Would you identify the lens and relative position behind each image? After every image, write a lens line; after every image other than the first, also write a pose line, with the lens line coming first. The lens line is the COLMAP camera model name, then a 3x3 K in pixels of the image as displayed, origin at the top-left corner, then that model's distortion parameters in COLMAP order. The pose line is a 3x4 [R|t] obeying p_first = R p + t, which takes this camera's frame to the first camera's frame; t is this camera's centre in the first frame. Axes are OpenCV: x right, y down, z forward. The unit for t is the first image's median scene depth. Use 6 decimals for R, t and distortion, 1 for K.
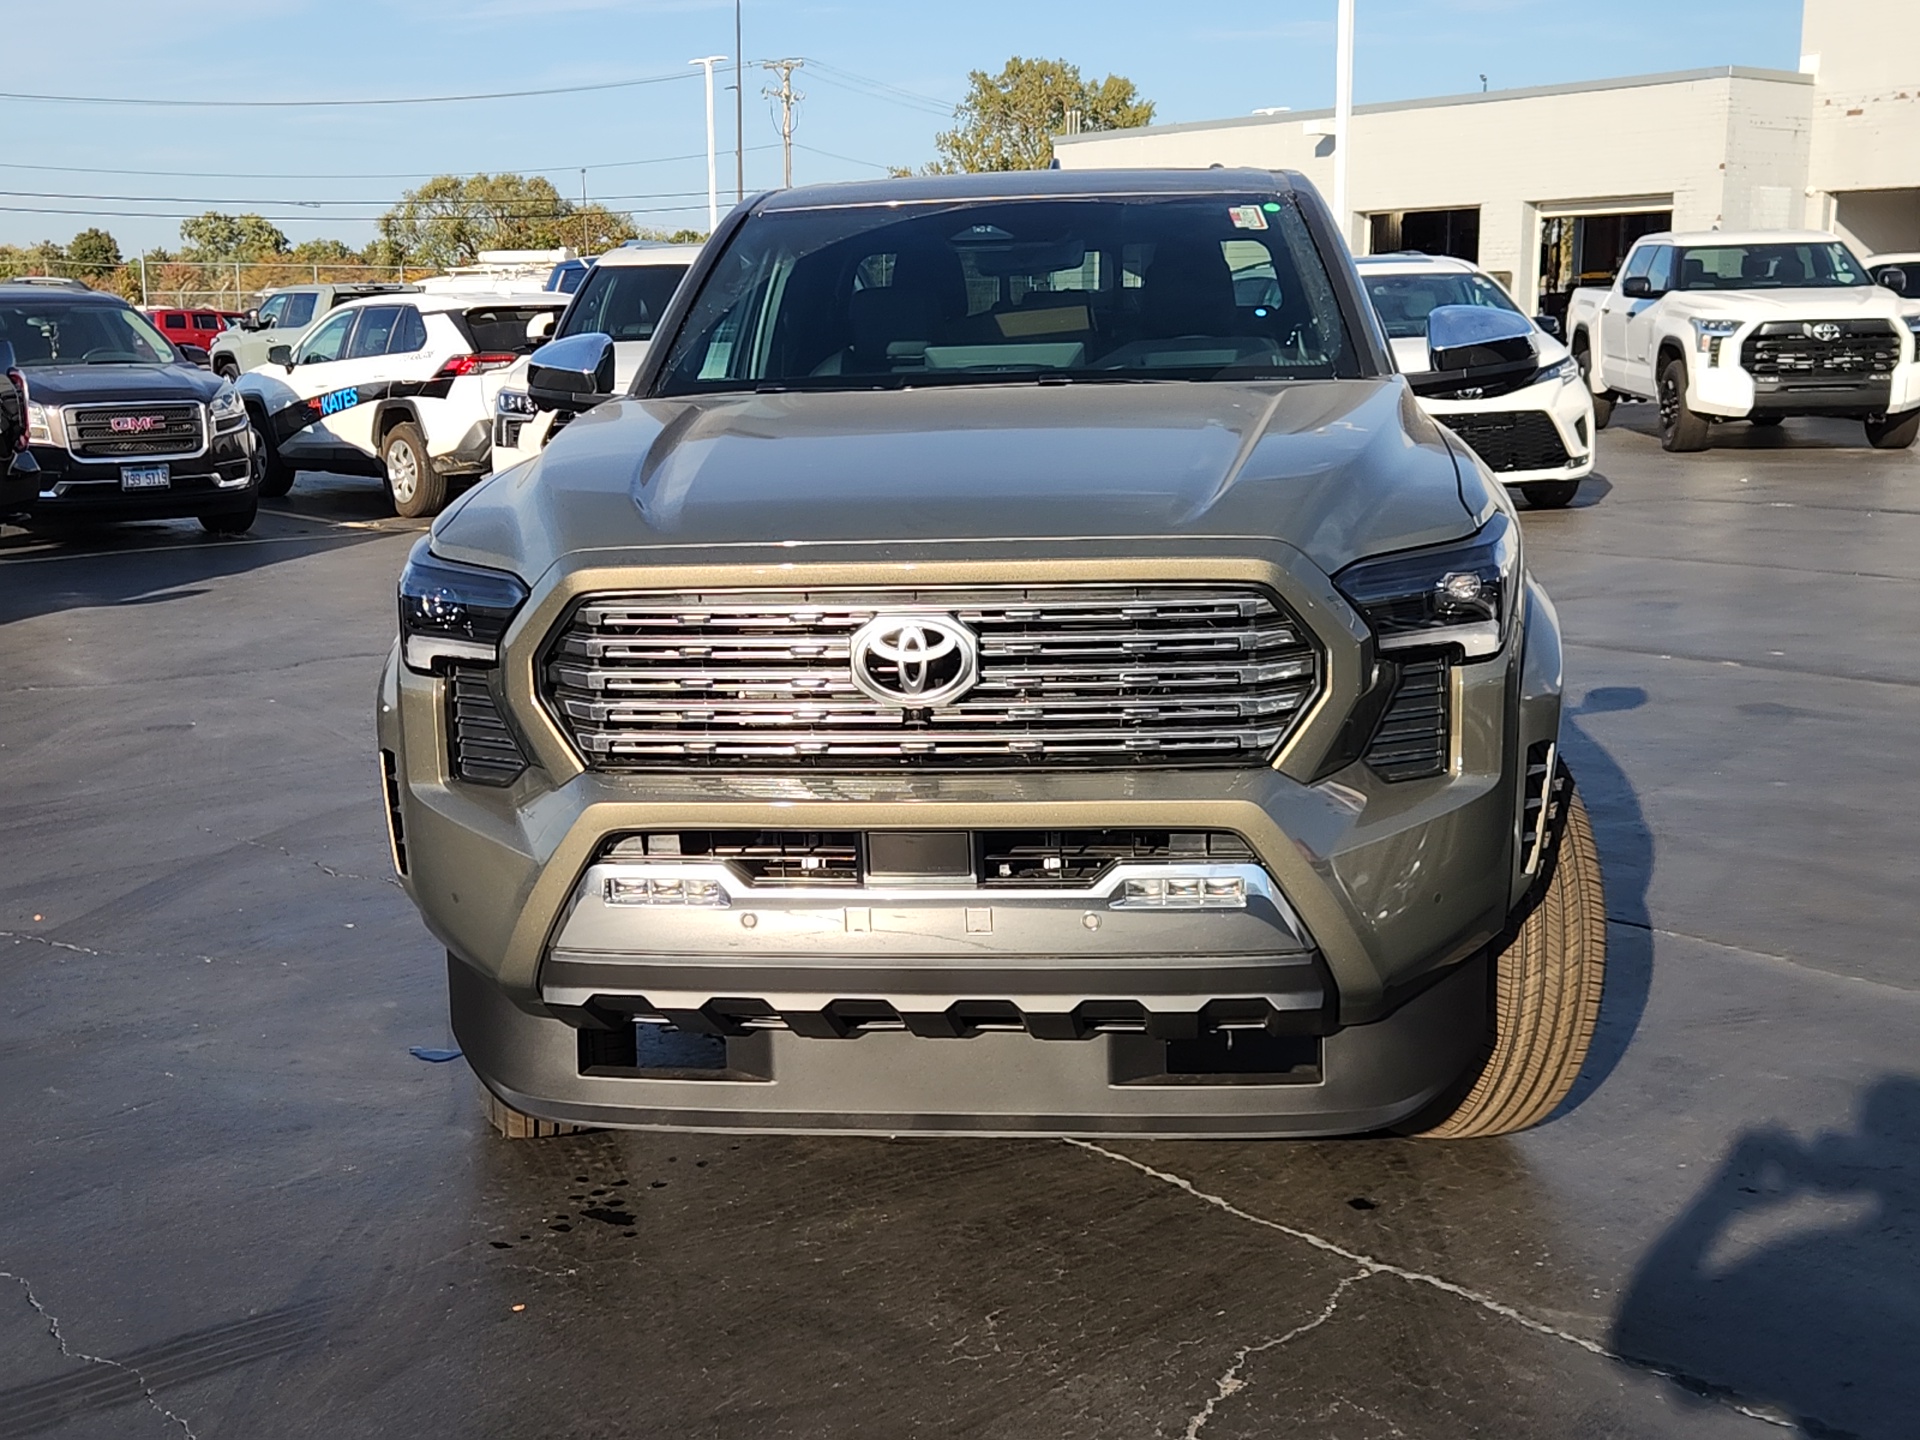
lens RADIAL K [[2105.0, 0, 960.0], [0, 2105.0, 720.0], [0, 0, 1]] dist [0.098358, -0.161838]
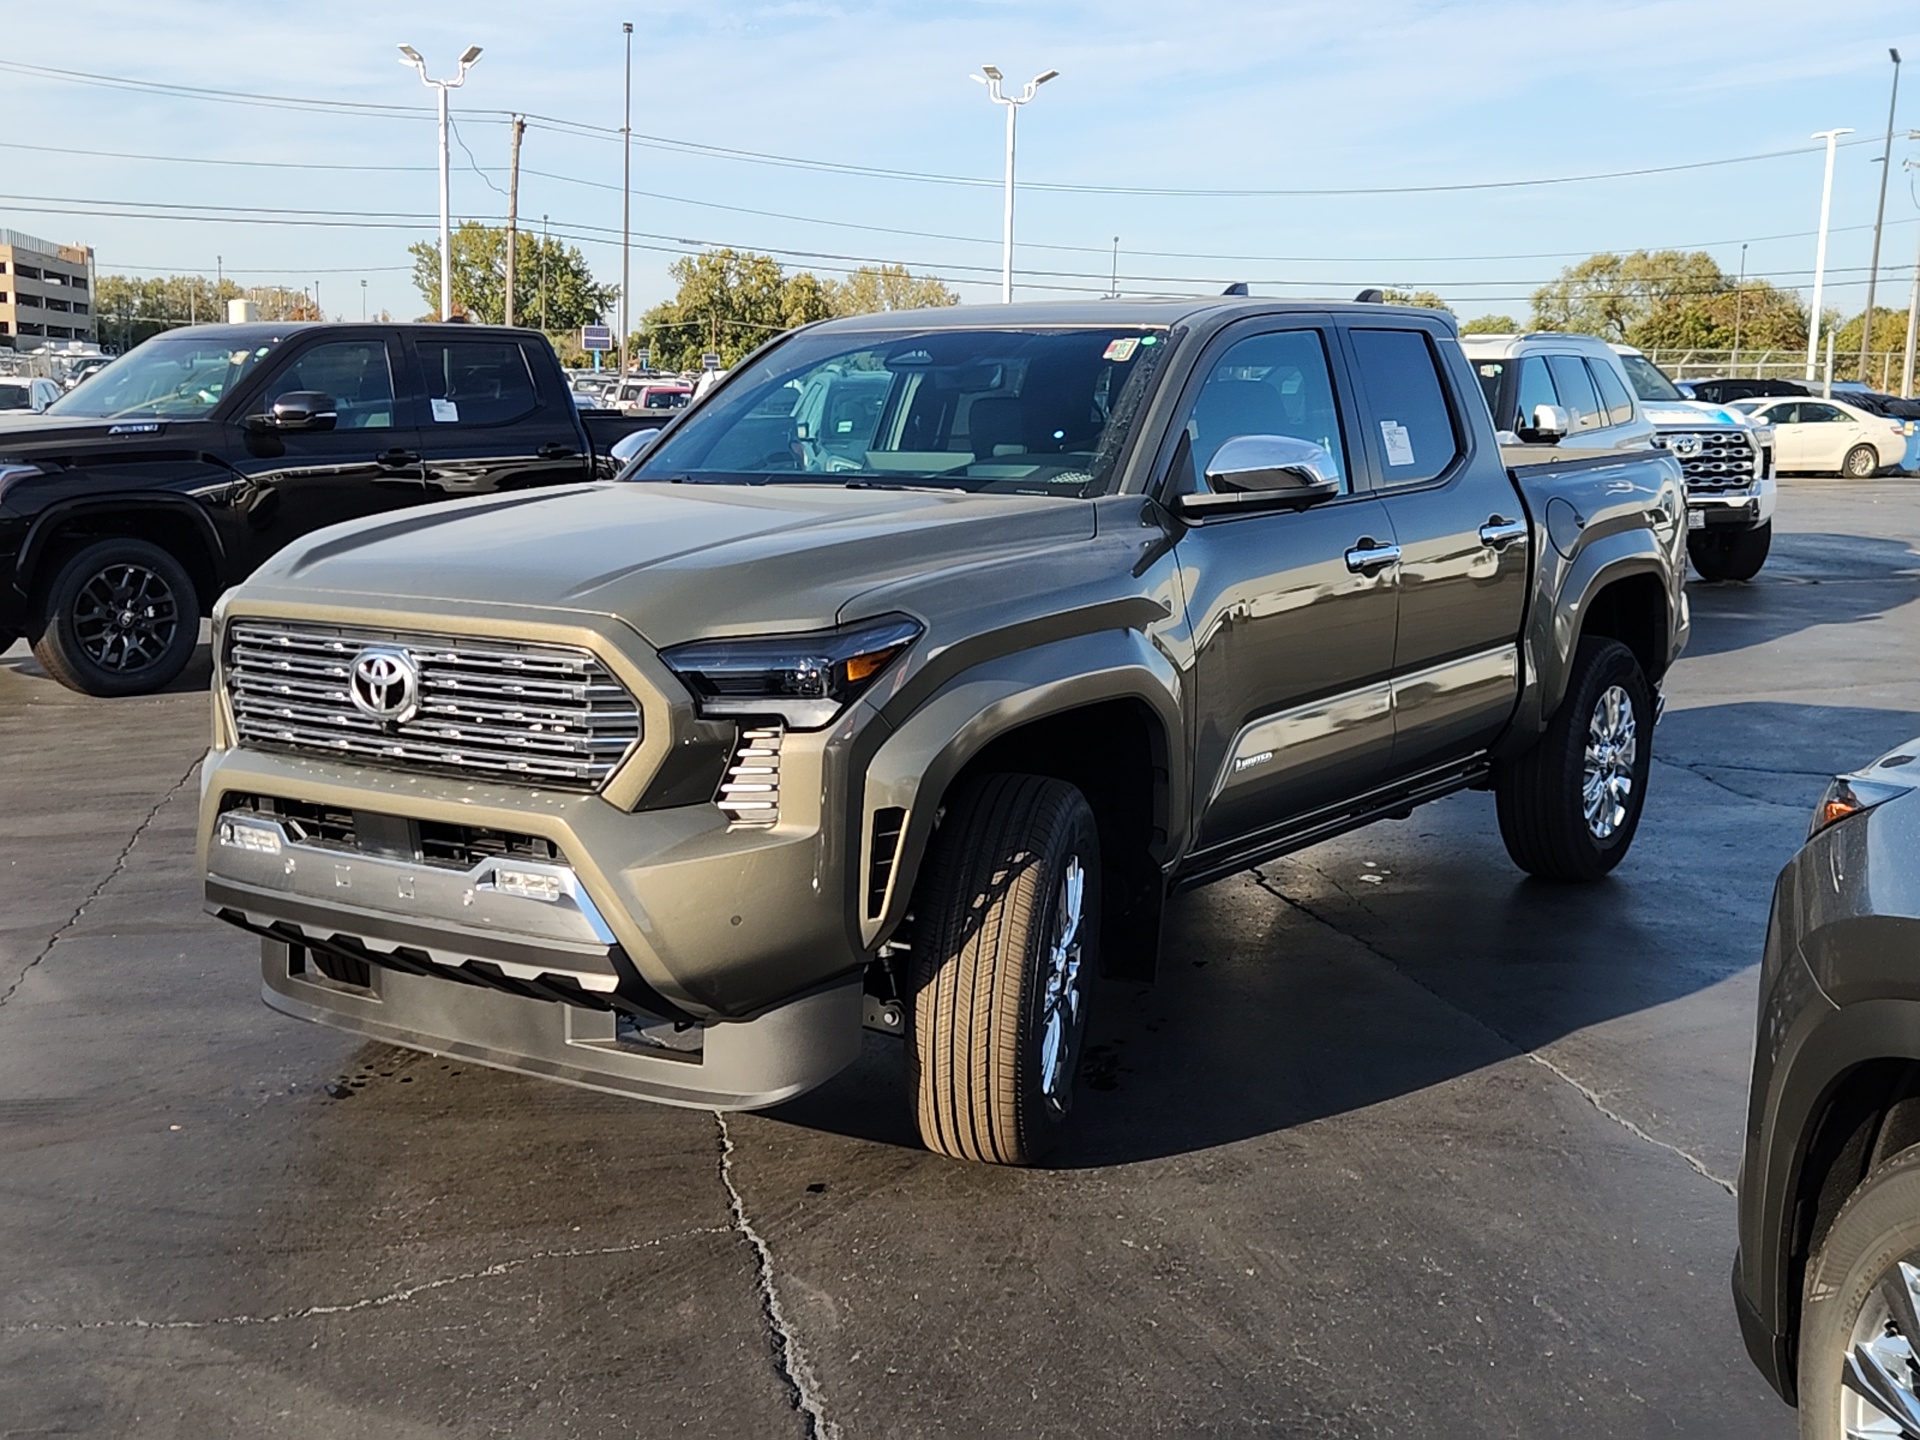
lens RADIAL K [[2105.0, 0, 960.0], [0, 2105.0, 720.0], [0, 0, 1]] dist [0.098358, -0.161838]
pose [[0.901230, 0.102028, -0.421158, 0.828965], [-0.113549, 0.993530, -0.002292, -0.042058], [0.418199, 0.049888, 0.906984, -0.056074]]
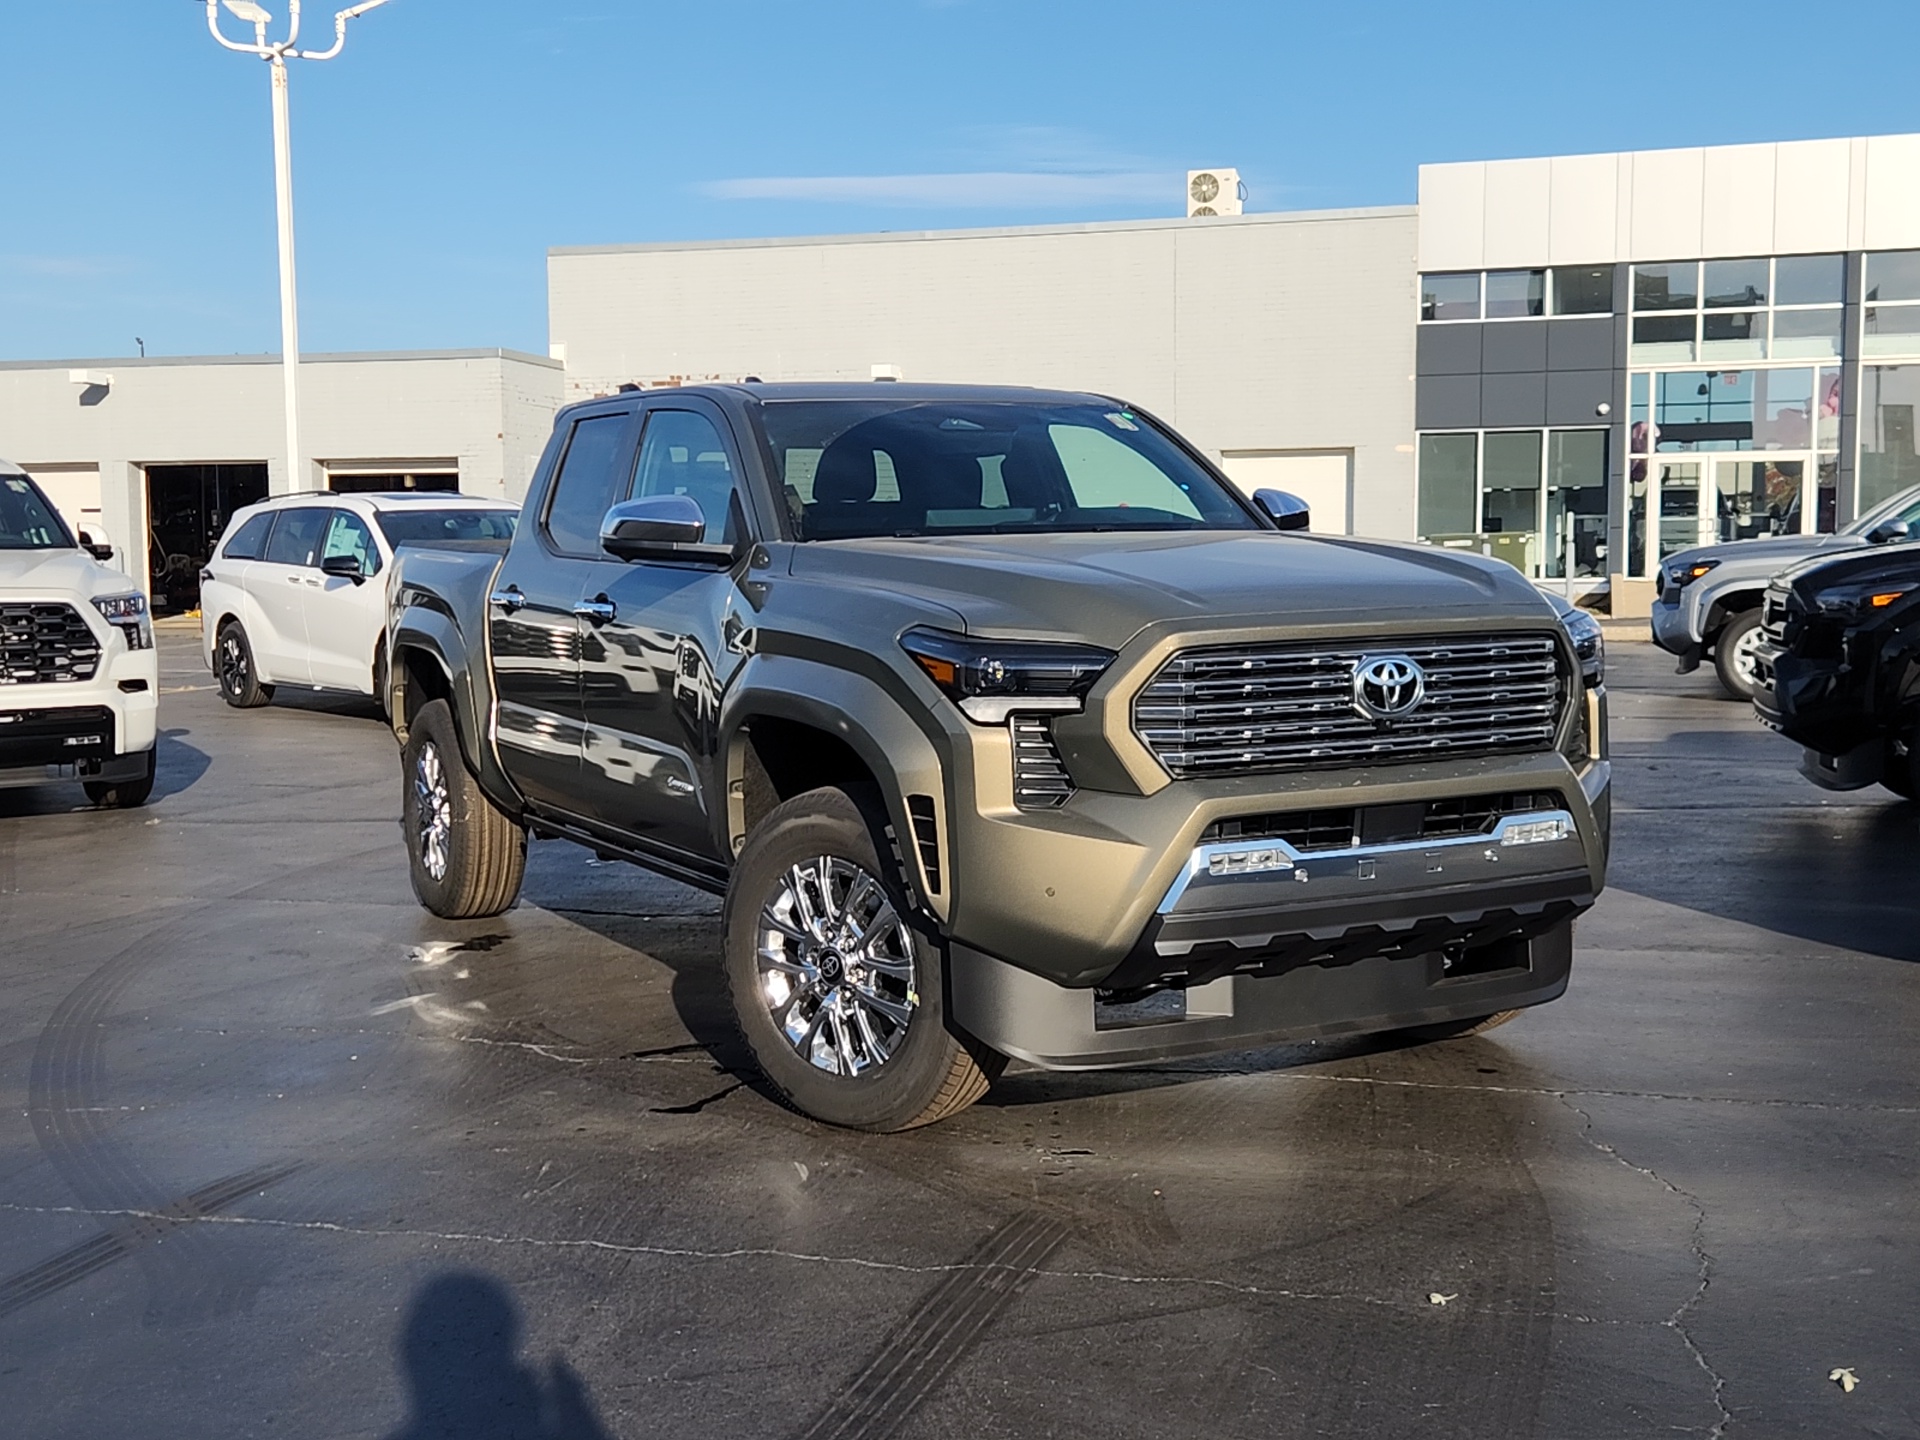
lens RADIAL K [[2105.0, 0, 960.0], [0, 2105.0, 720.0], [0, 0, 1]] dist [0.098358, -0.161838]
pose [[0.813487, -0.034856, 0.580538, -1.064135], [0.105622, 0.990457, -0.088536, 0.089392], [-0.571912, 0.133340, 0.809406, -0.015664]]
